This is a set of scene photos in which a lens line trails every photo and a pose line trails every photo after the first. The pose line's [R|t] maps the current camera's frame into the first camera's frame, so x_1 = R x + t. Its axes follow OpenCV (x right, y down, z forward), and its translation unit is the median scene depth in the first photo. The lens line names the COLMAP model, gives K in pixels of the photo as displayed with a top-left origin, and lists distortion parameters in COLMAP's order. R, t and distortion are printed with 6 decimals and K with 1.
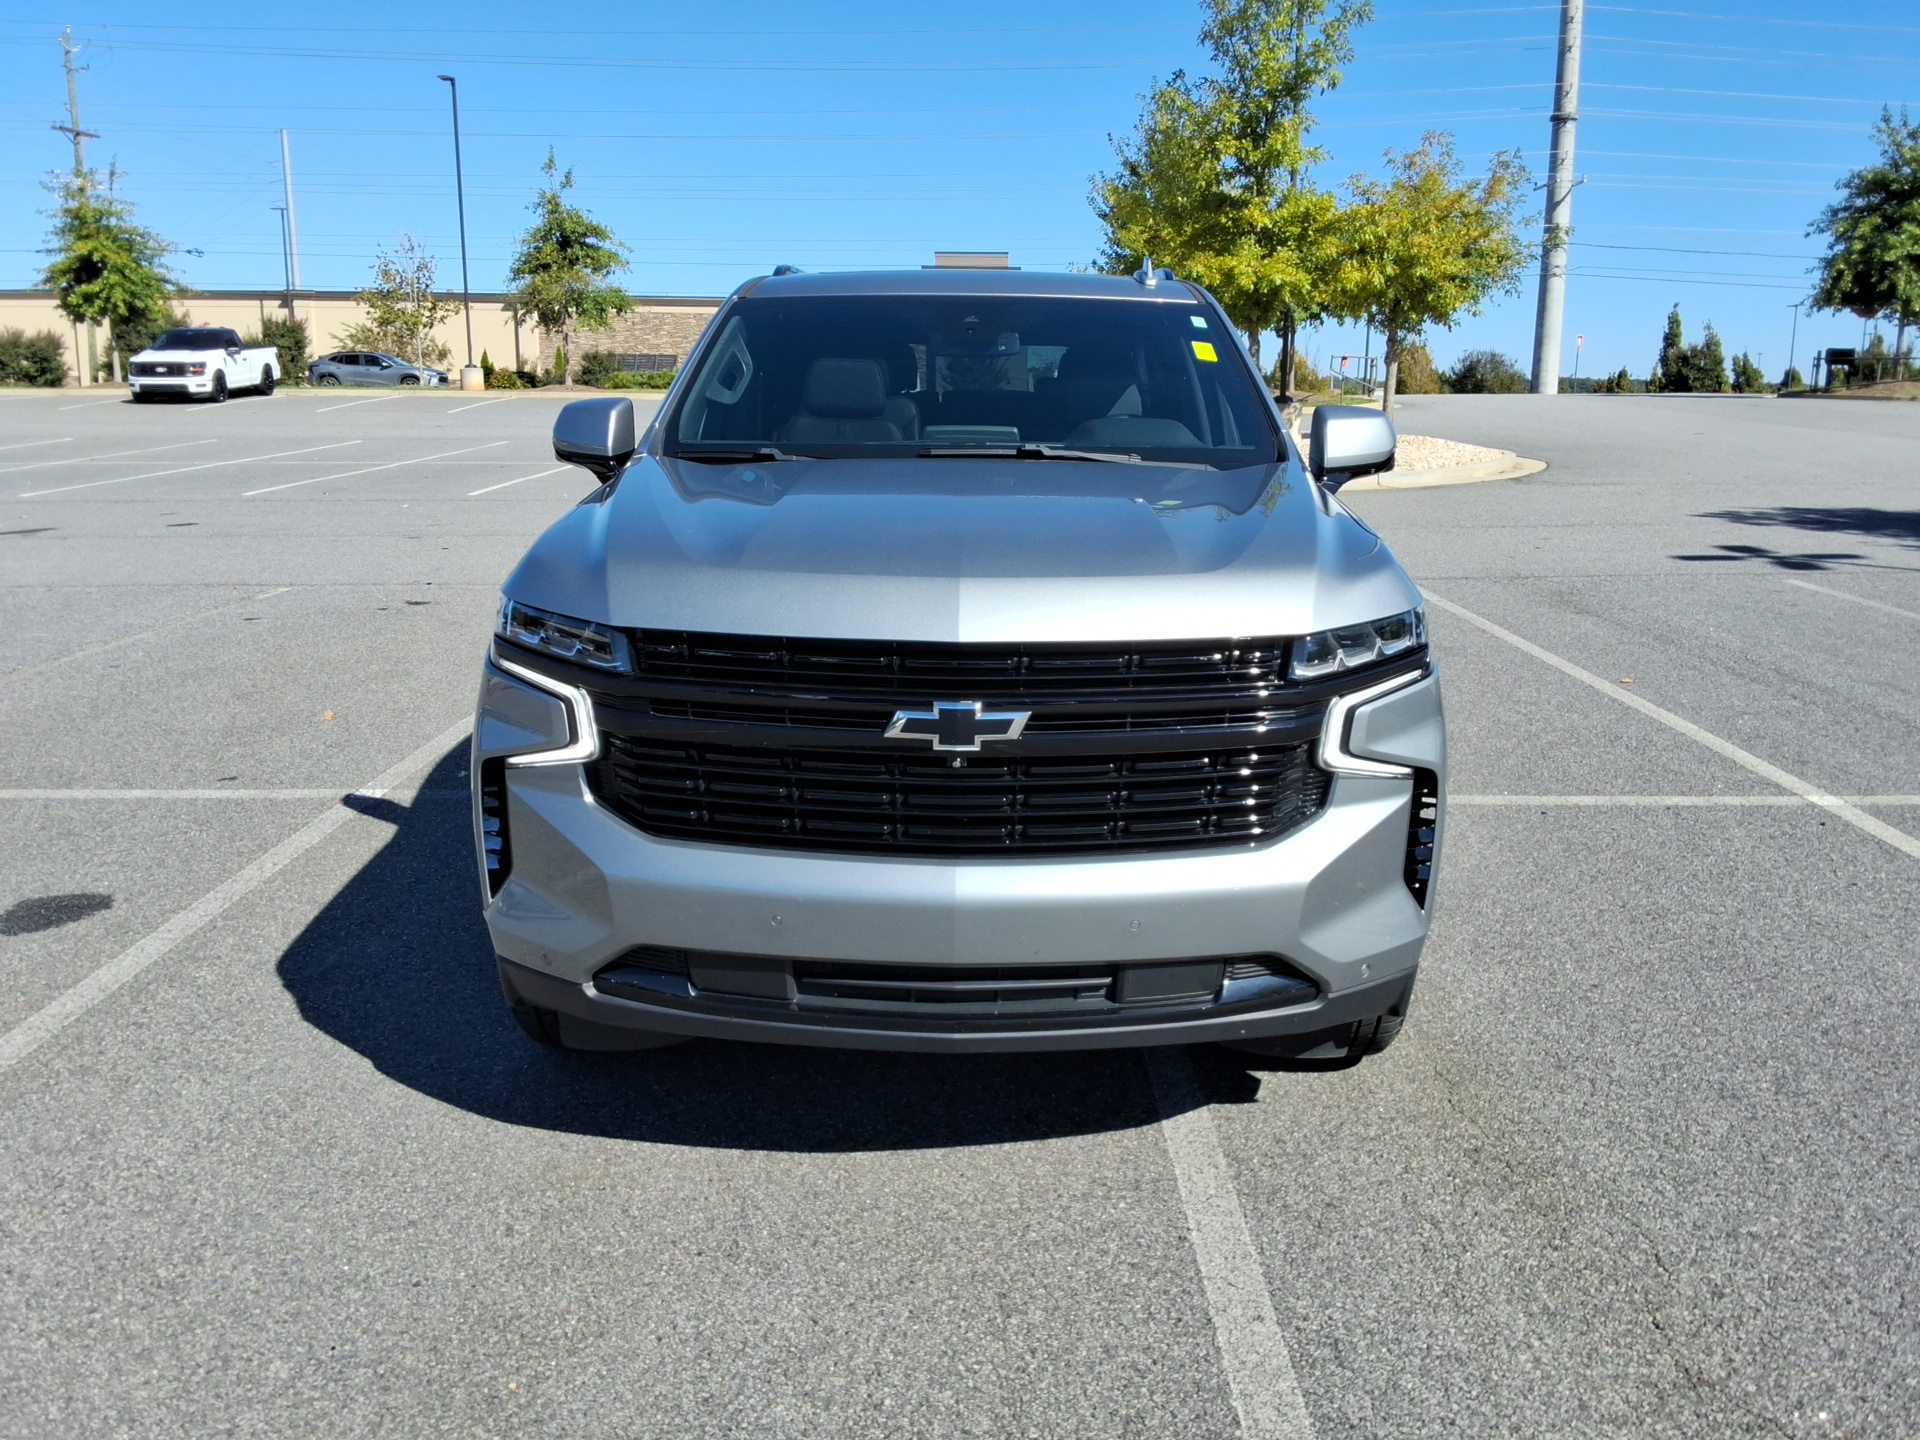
lens RADIAL K [[1543.1, 0, 971.2], [0, 1543.1, 680.8], [0, 0, 1]] dist [0.111687, -0.176585]
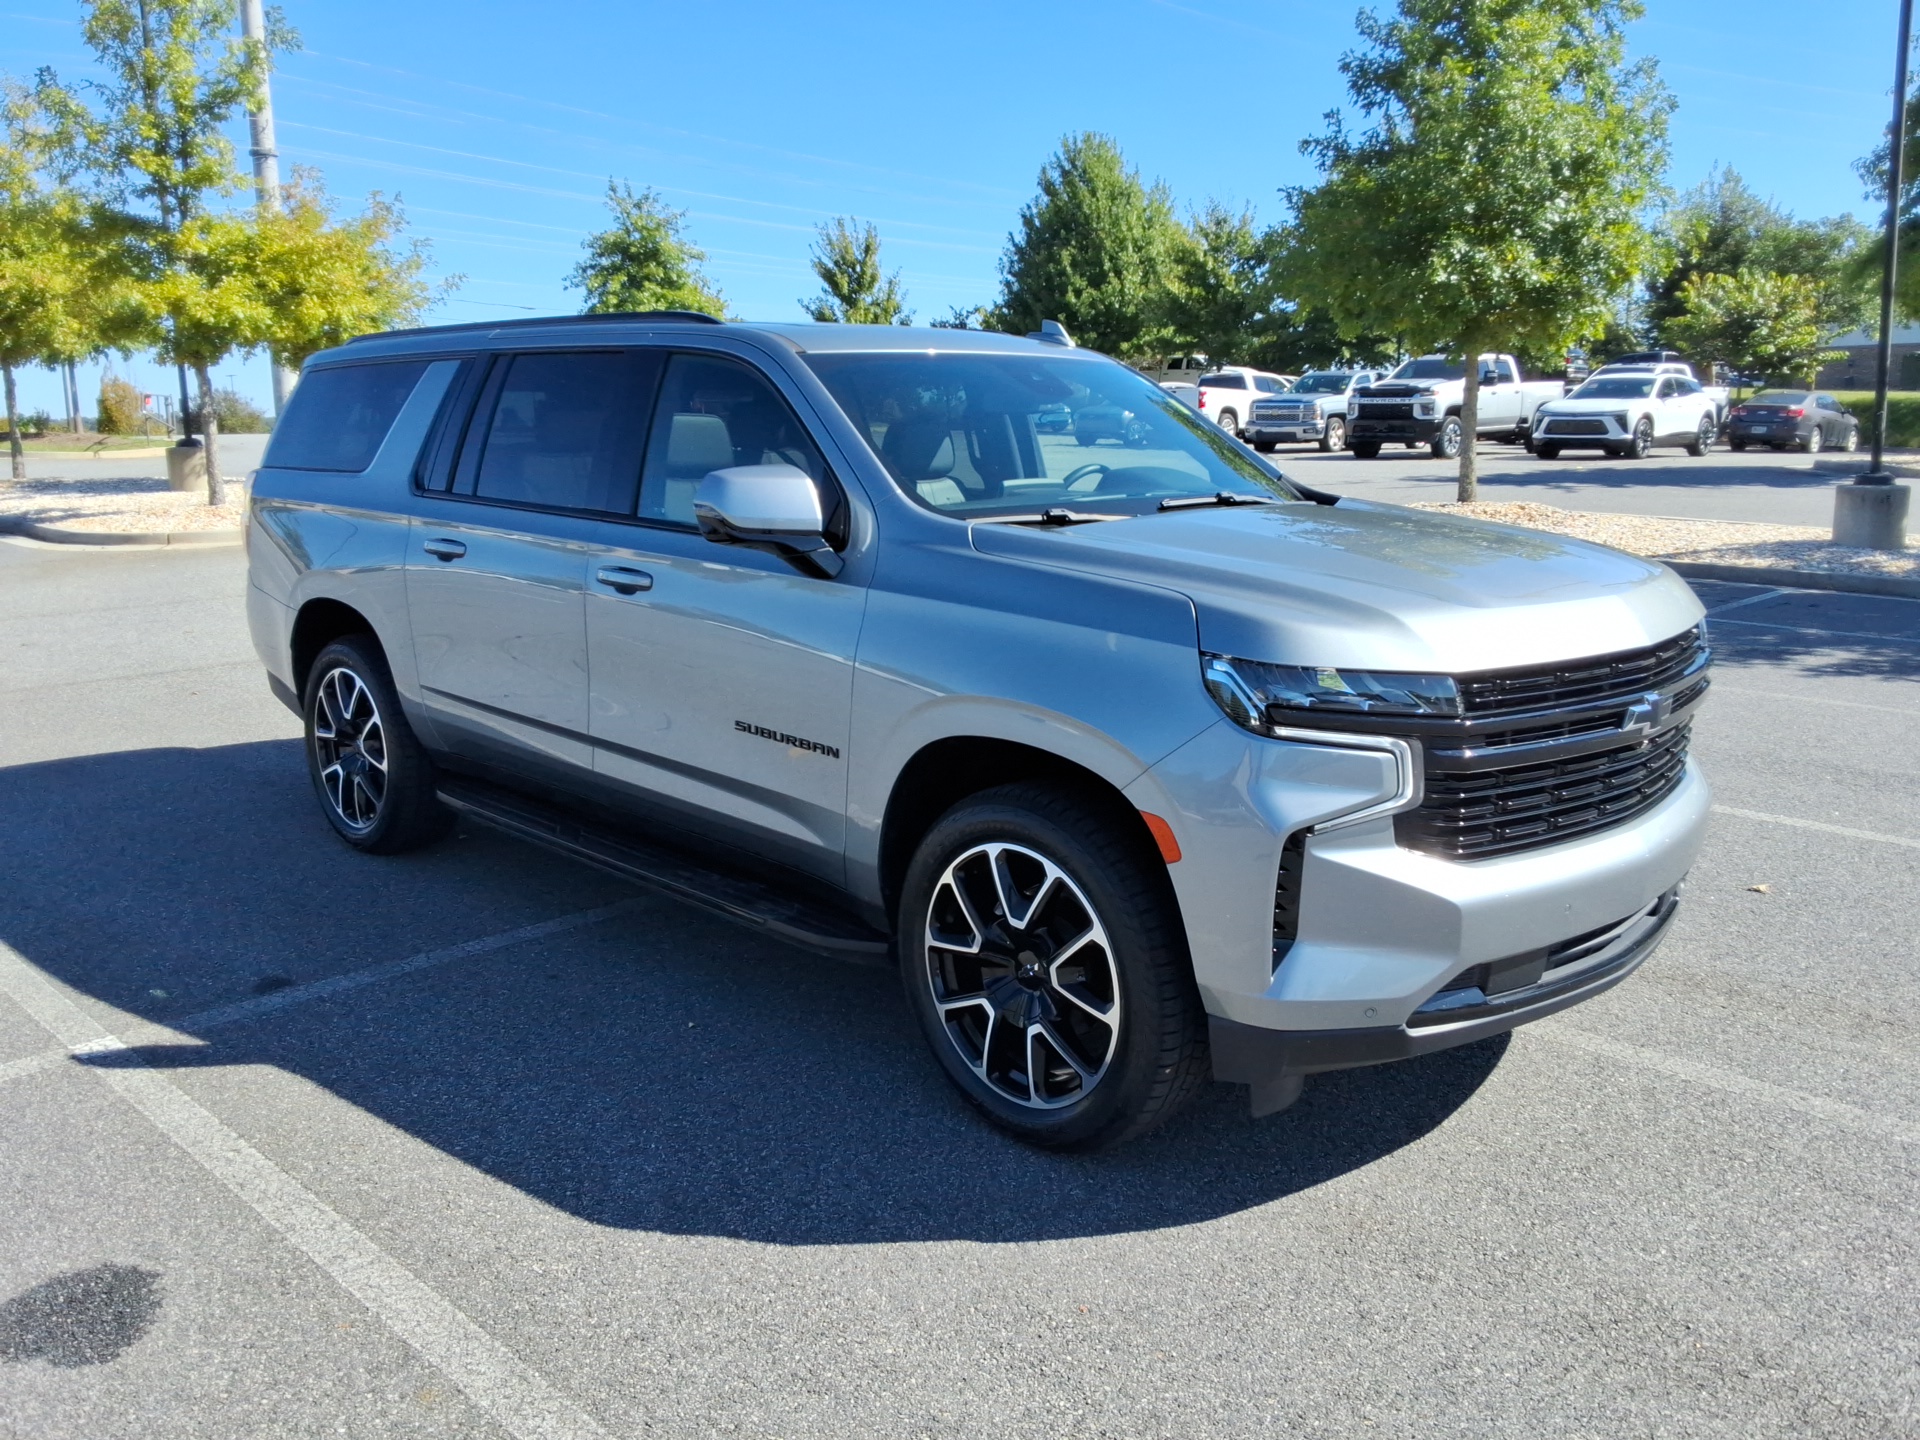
lens RADIAL K [[1543.1, 0, 982.1], [0, 1543.1, 667.8], [0, 0, 1]] dist [0.111687, -0.176585]
pose [[0.699067, -0.124893, 0.704064, -0.161757], [0.146698, 0.988734, 0.029733, -0.015823], [-0.699846, 0.082499, 0.709513, 0.062161]]
